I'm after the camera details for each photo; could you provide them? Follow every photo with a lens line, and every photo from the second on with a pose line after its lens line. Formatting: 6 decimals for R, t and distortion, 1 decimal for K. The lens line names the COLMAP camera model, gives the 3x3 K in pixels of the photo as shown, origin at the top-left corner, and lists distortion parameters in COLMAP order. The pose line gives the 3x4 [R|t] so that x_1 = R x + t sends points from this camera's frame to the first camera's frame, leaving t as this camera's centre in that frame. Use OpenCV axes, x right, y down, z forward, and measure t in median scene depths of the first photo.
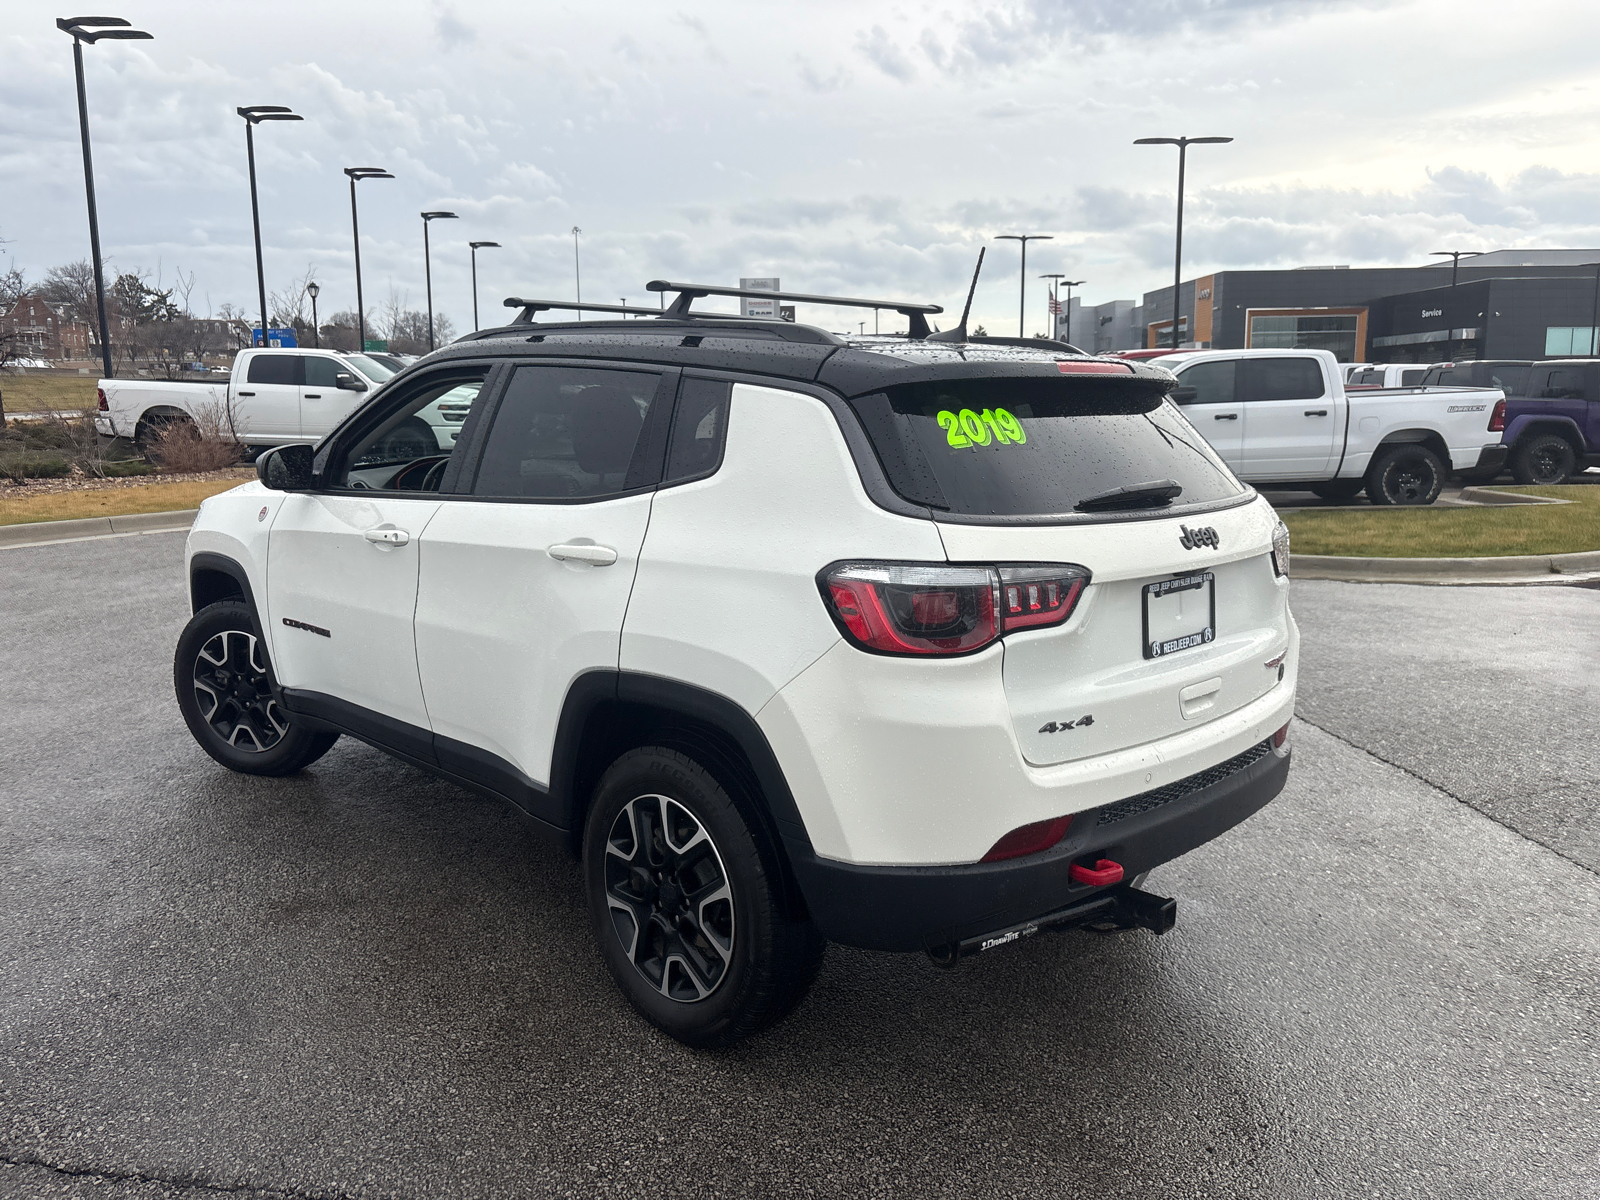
lens RADIAL K [[1196.1, 0, 797.5], [0, 1196.1, 588.8], [0, 0, 1]] dist [0.019654, -0.005092]
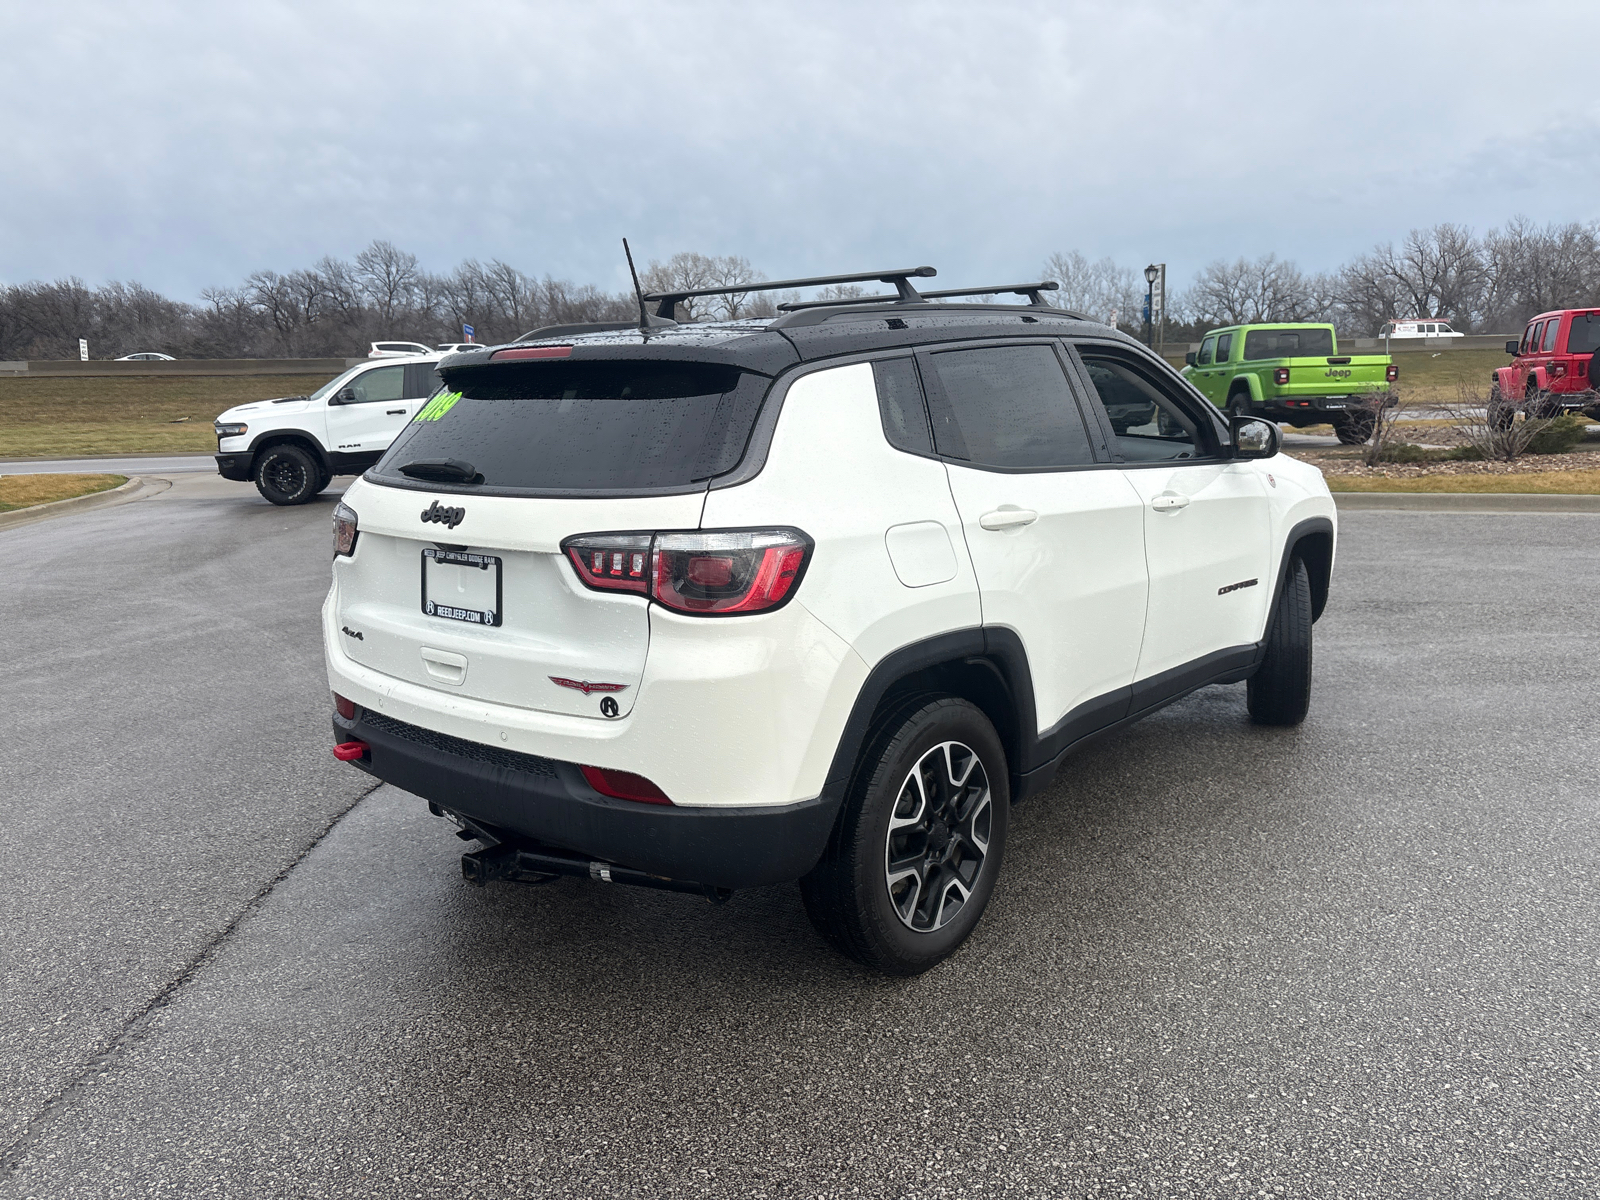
lens RADIAL K [[1198.3, 0, 791.1], [0, 1198.3, 590.2], [0, 0, 1]] dist [0.027288, -0.002938]
pose [[0.134752, 0.161771, -0.977585, 1.344716], [-0.136741, 0.980180, 0.143352, -0.161484], [0.981399, 0.114359, 0.154202, 1.081953]]
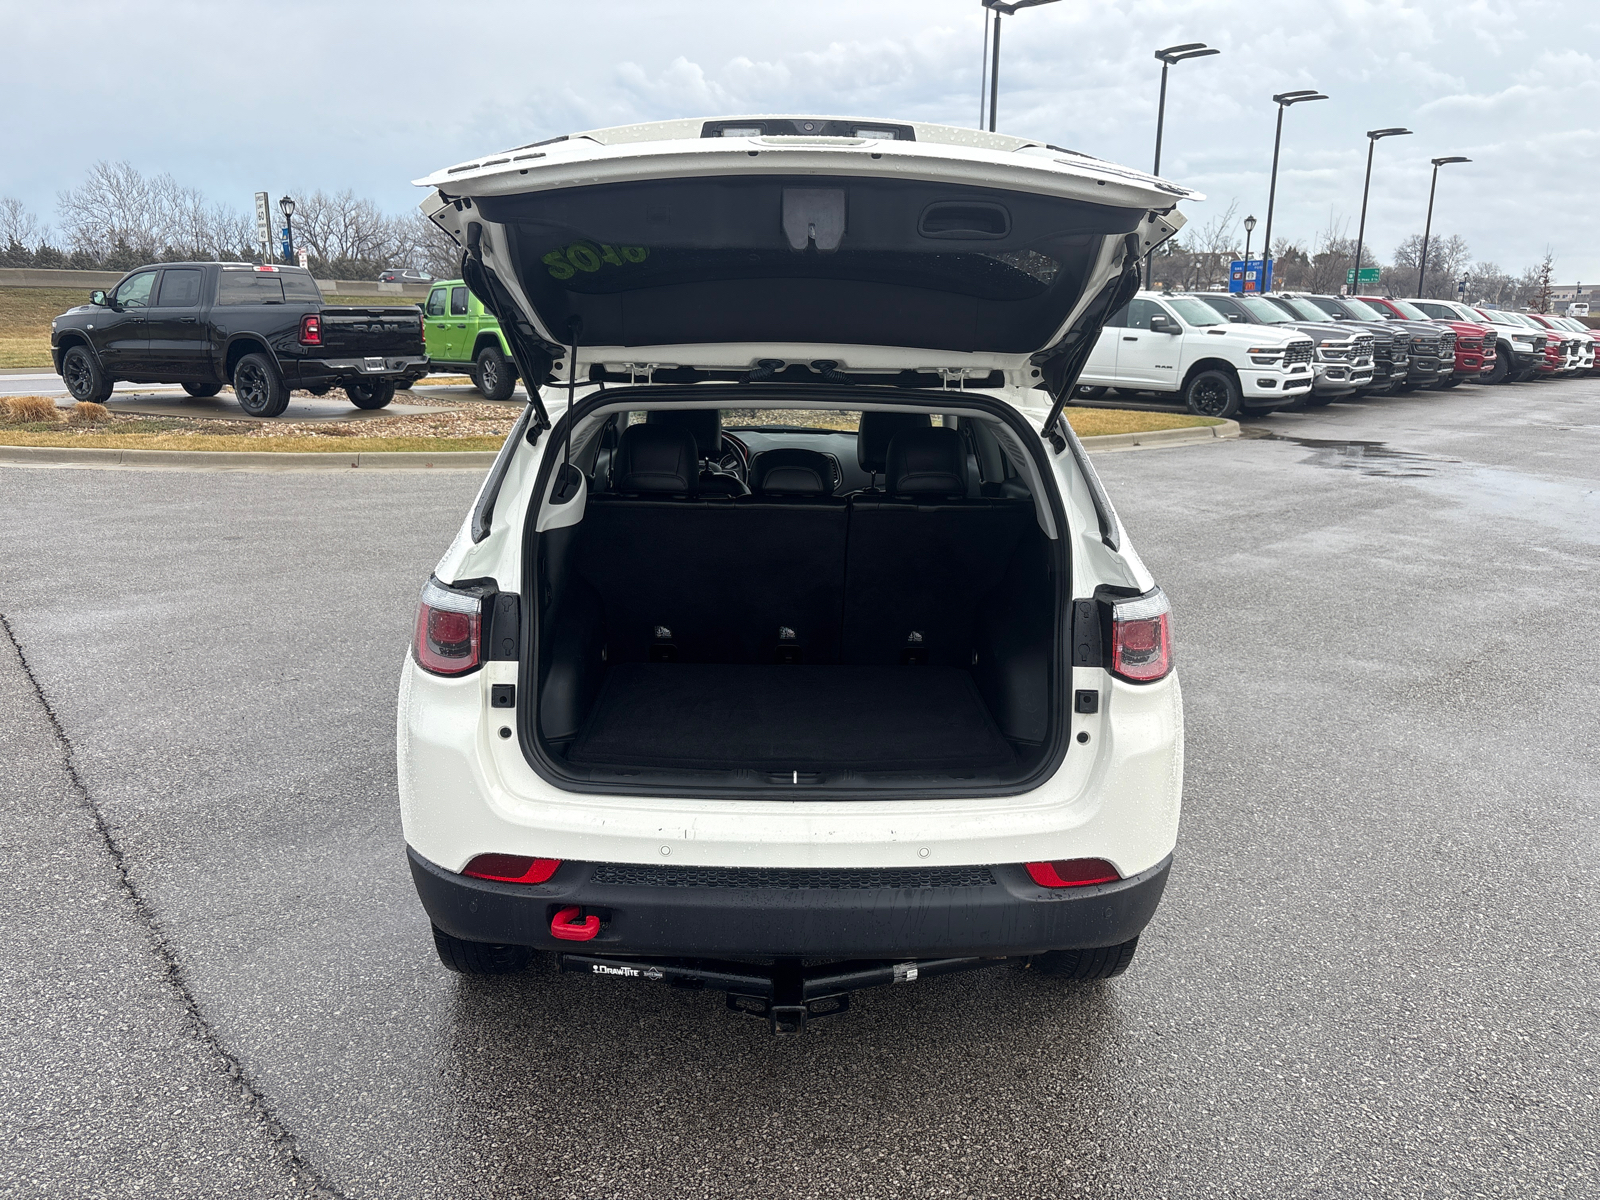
lens RADIAL K [[1197.1, 0, 798.8], [0, 1197.1, 603.2], [0, 0, 1]] dist [0.029410, -0.005045]
pose [[0.738229, 0.161030, -0.655048, 0.843631], [-0.118715, 0.986946, 0.108829, -0.127584], [0.664022, -0.002577, 0.747709, 0.341094]]
